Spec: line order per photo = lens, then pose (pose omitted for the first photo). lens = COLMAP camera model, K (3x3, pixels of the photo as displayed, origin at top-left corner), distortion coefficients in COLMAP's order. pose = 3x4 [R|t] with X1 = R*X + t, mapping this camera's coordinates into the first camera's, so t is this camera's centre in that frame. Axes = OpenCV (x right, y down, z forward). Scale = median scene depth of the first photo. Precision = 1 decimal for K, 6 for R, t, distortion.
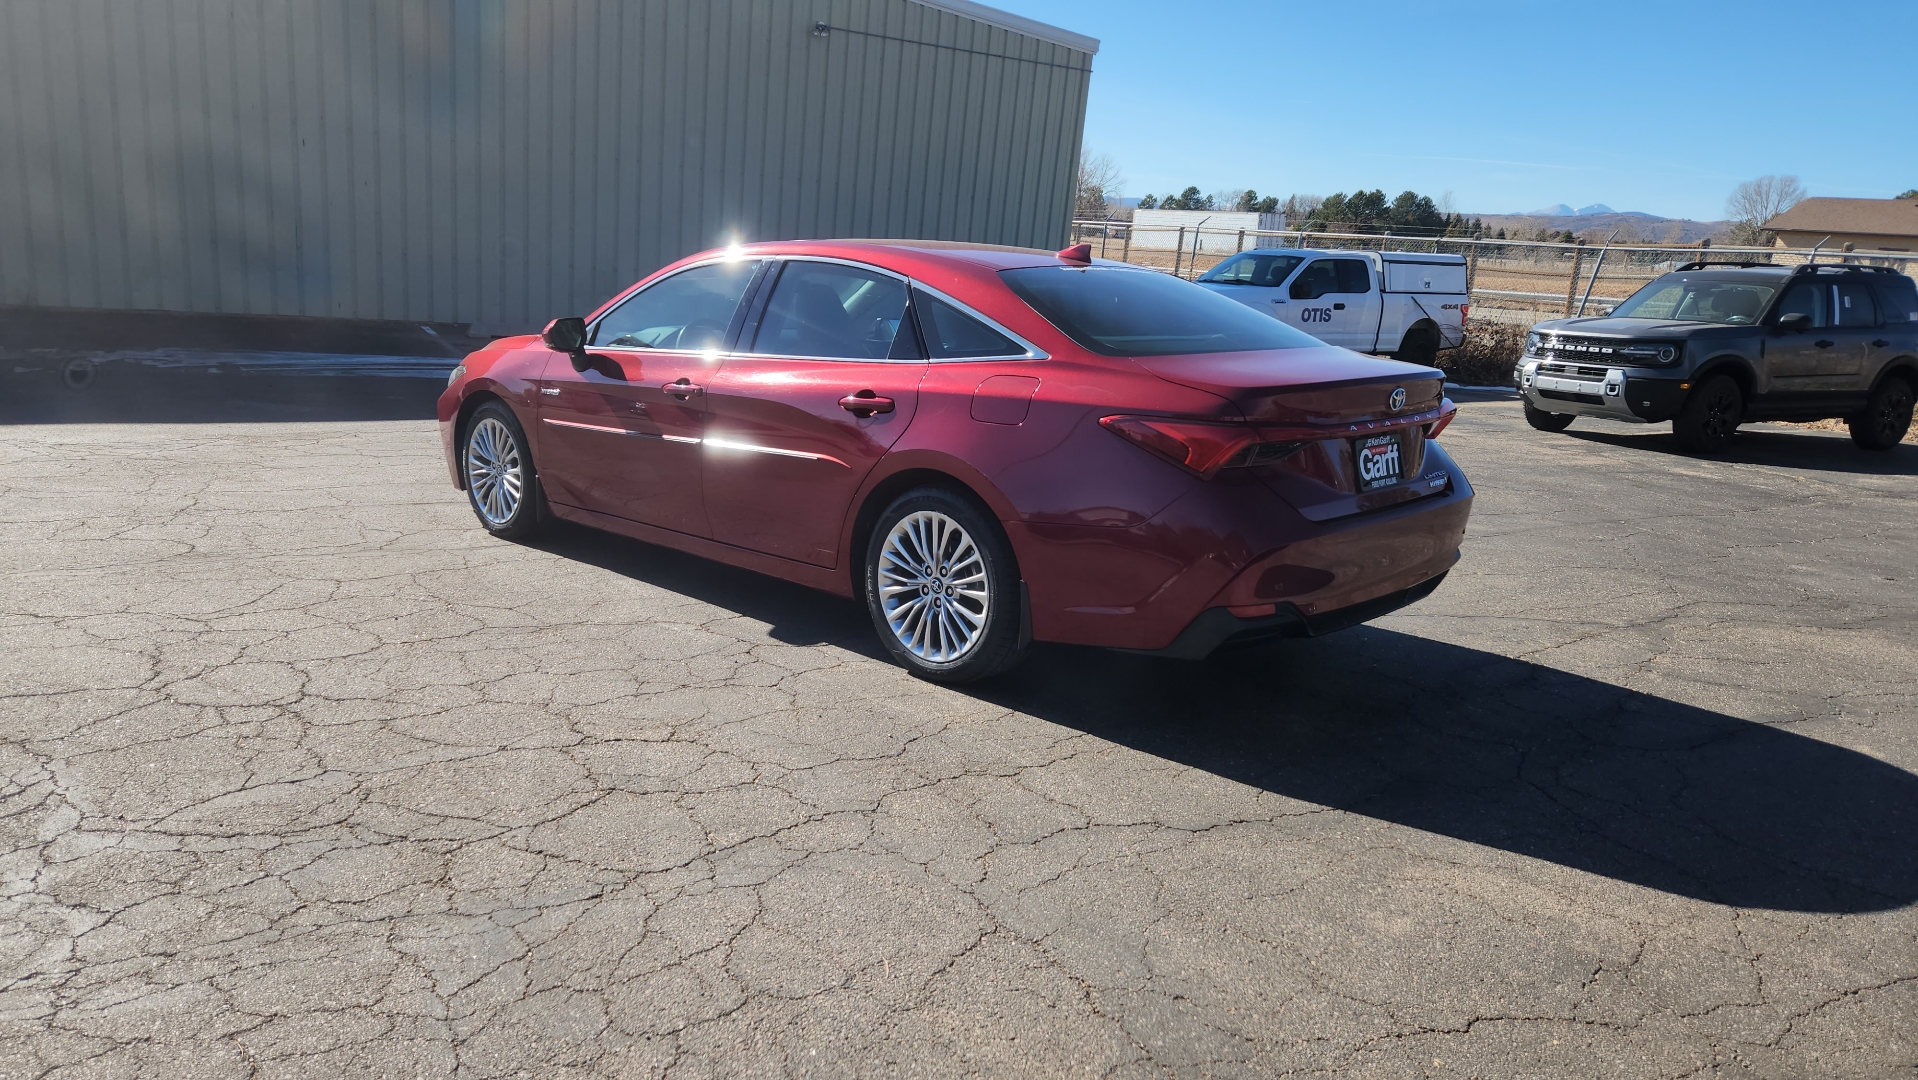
lens RADIAL K [[1277.1, 0, 927.6], [0, 1277.1, 554.5], [0, 0, 1]] dist [0.060520, -0.026655]
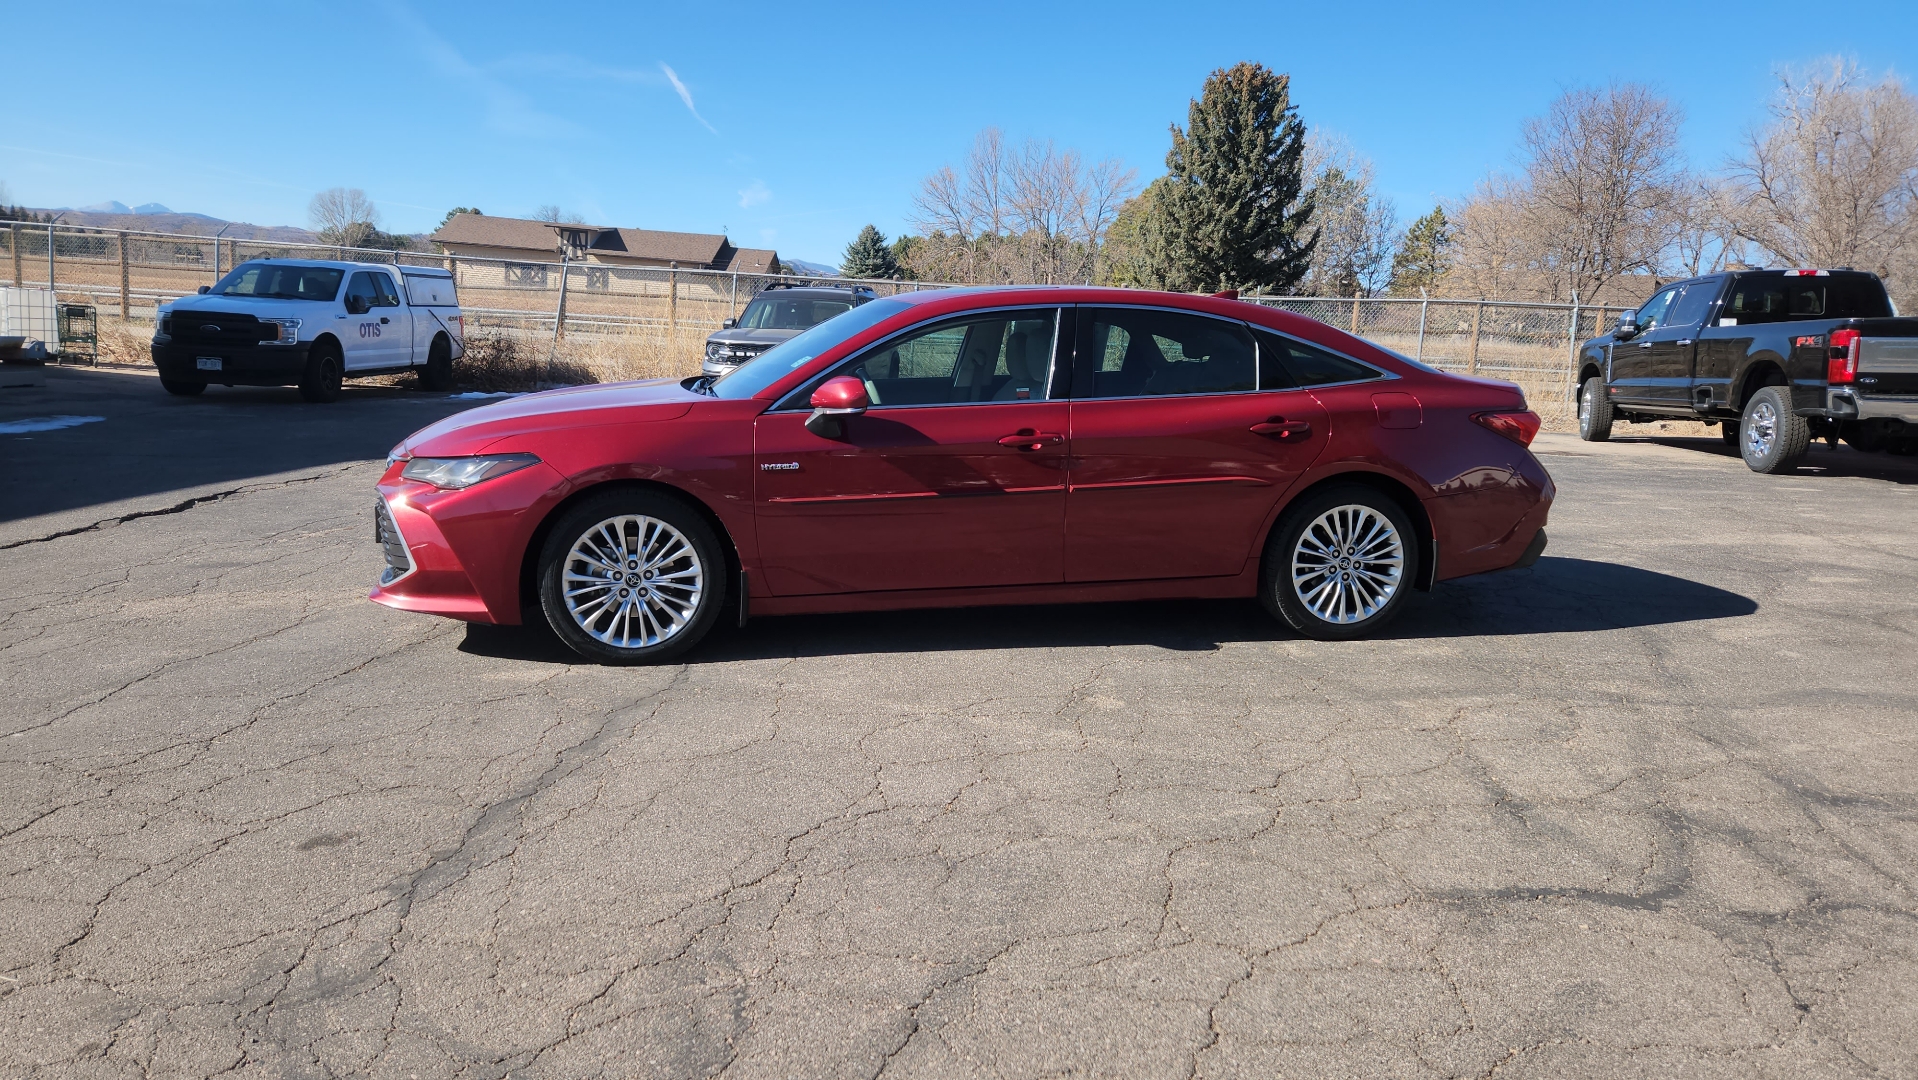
lens RADIAL K [[1277.0, 0, 917.0], [0, 1277.0, 543.5], [0, 0, 1]] dist [0.075951, -0.059666]
pose [[0.557780, -0.170800, 0.812224, -0.909220], [0.178566, 0.980376, 0.083533, -0.127673], [-0.810553, 0.098442, 0.577333, 0.438195]]
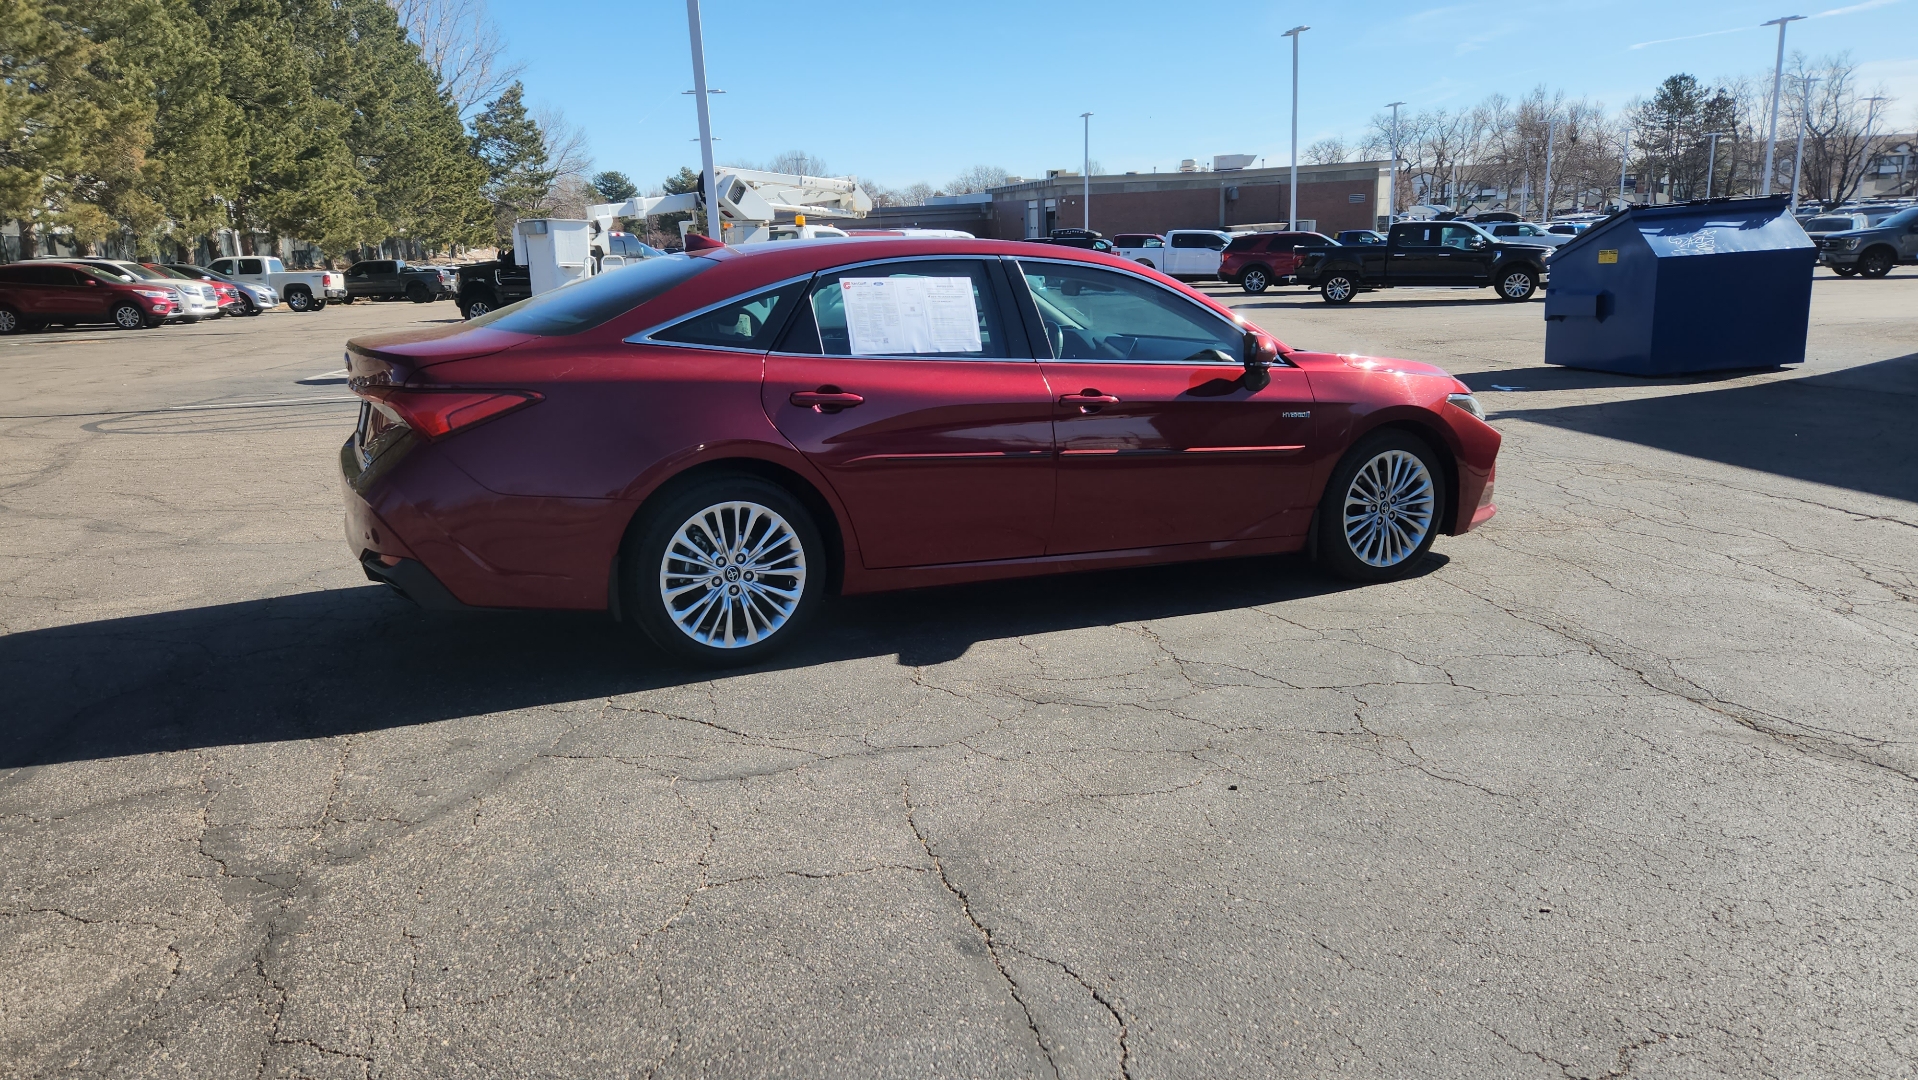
lens RADIAL K [[1278.7, 0, 919.6], [0, 1278.7, 544.4], [0, 0, 1]] dist [0.076518, -0.064177]
pose [[-0.355872, 0.161600, -0.920457, 0.856072], [-0.218597, 0.943218, 0.250111, -0.247717], [0.908609, 0.290217, -0.300339, 1.254323]]
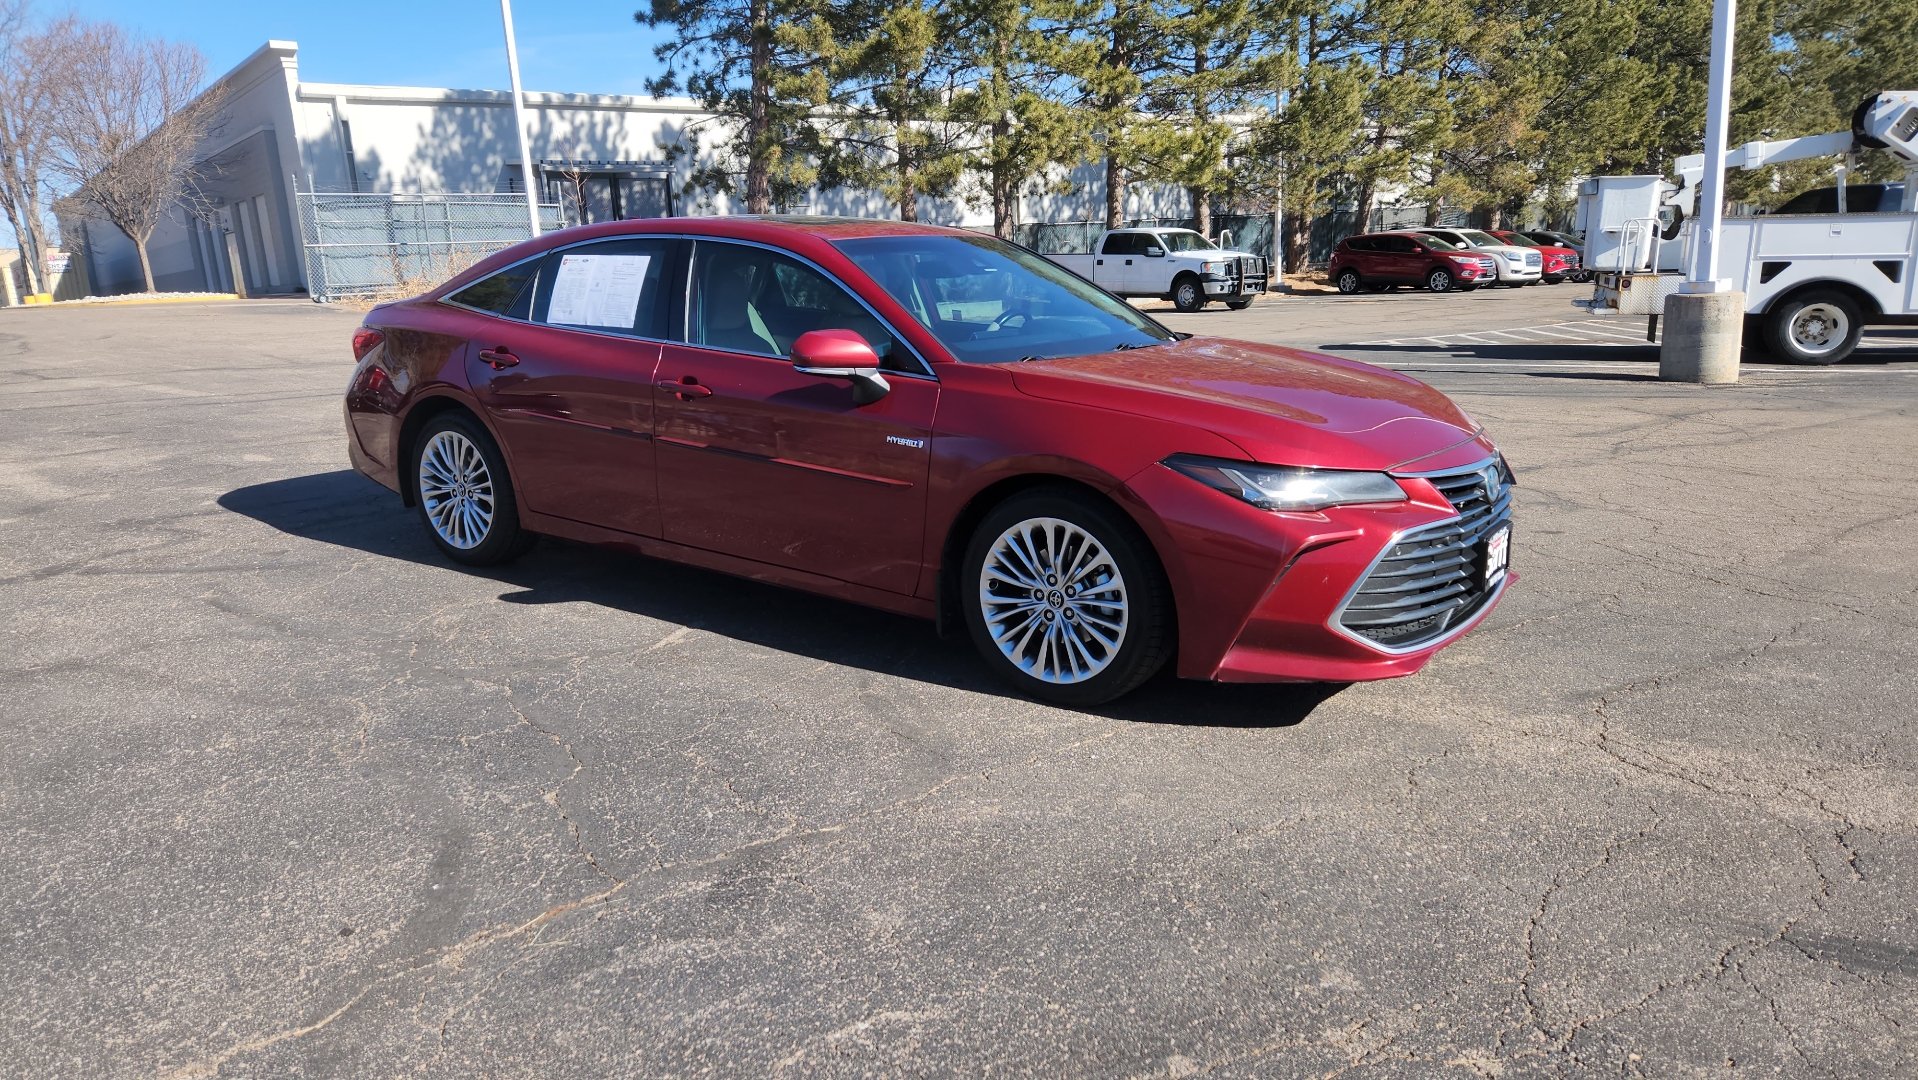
lens RADIAL K [[1277.0, 0, 921.6], [0, 1277.0, 535.6], [0, 0, 1]] dist [0.075951, -0.059666]
pose [[-0.990037, 0.000751, -0.140807, 0.018466], [-0.060454, 0.900864, 0.429871, -0.414979], [0.127171, 0.434101, -0.891843, 1.829003]]
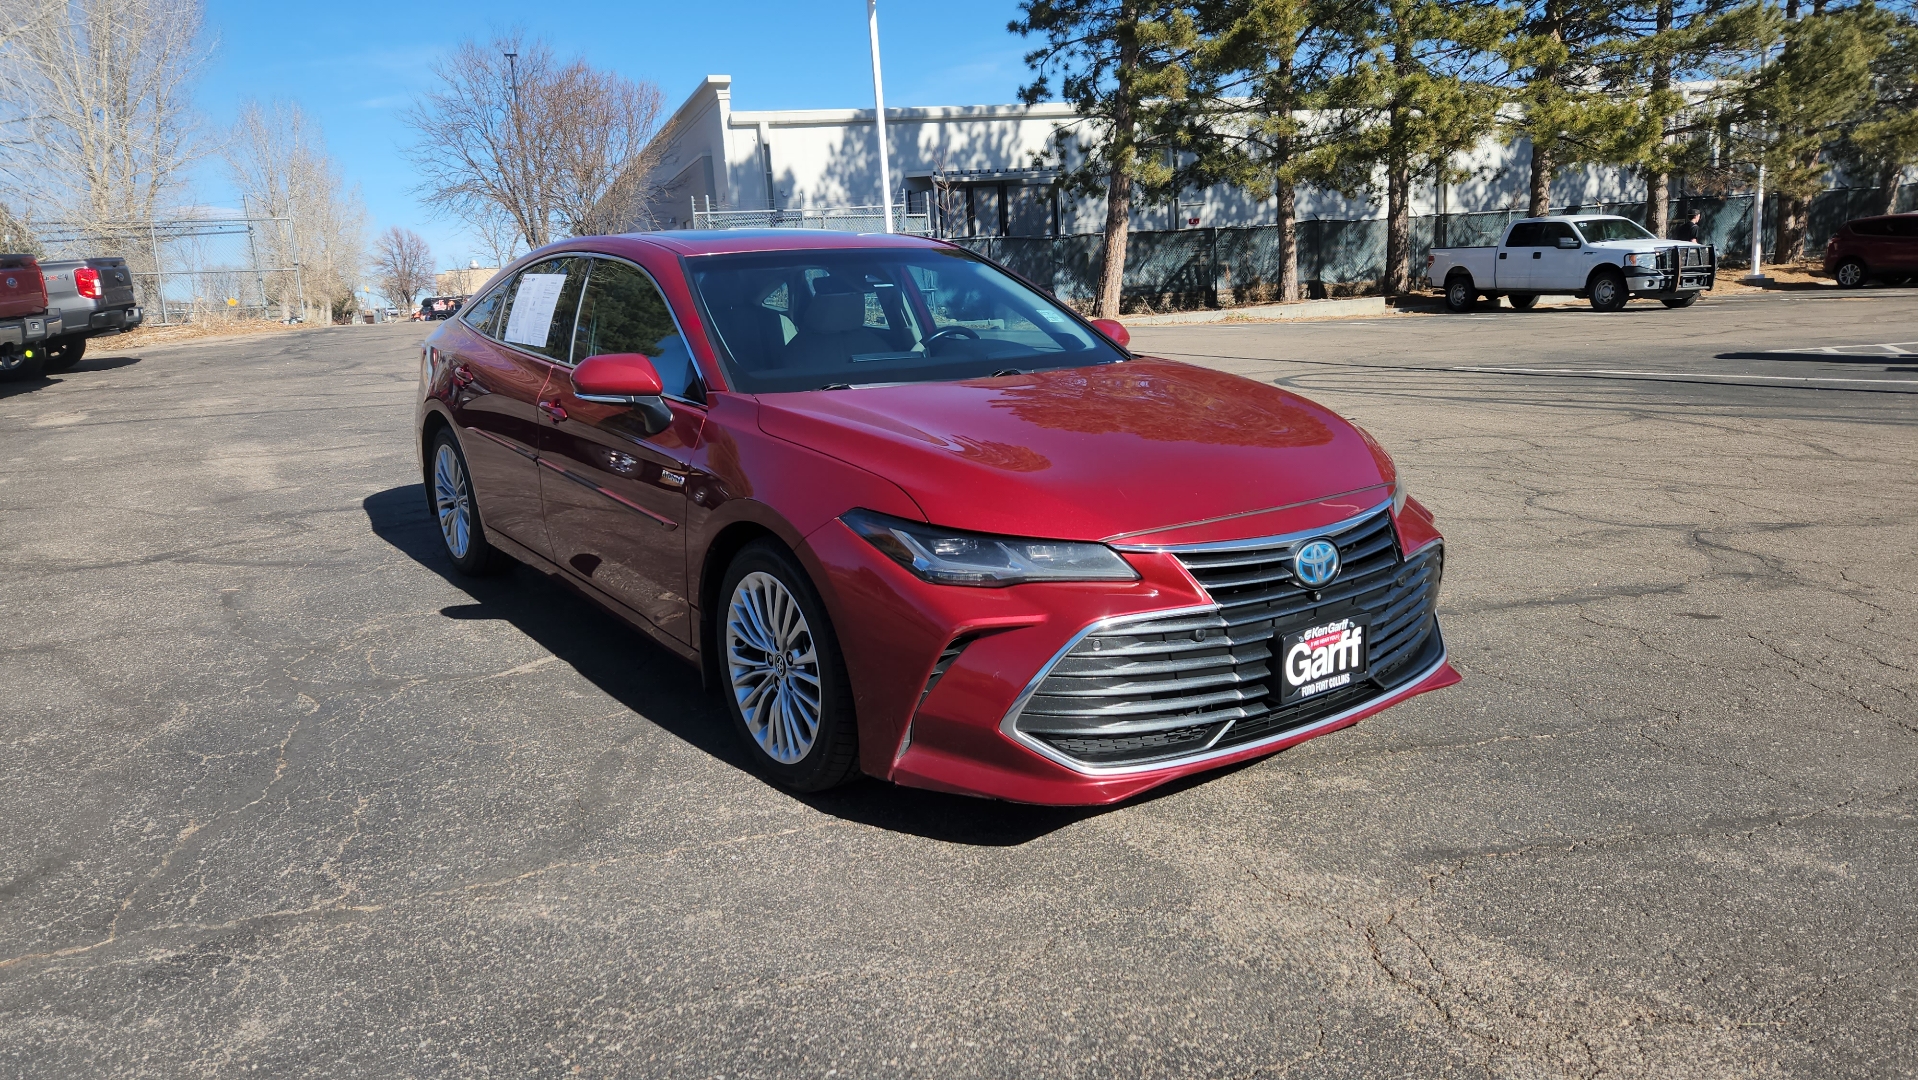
lens RADIAL K [[1277.0, 0, 918.7], [0, 1277.0, 522.6], [0, 0, 1]] dist [0.075951, -0.059666]
pose [[-0.980769, -0.050380, 0.188558, -0.305241], [0.035186, 0.904638, 0.424727, -0.407902], [-0.191974, 0.423193, -0.885468, 1.737533]]
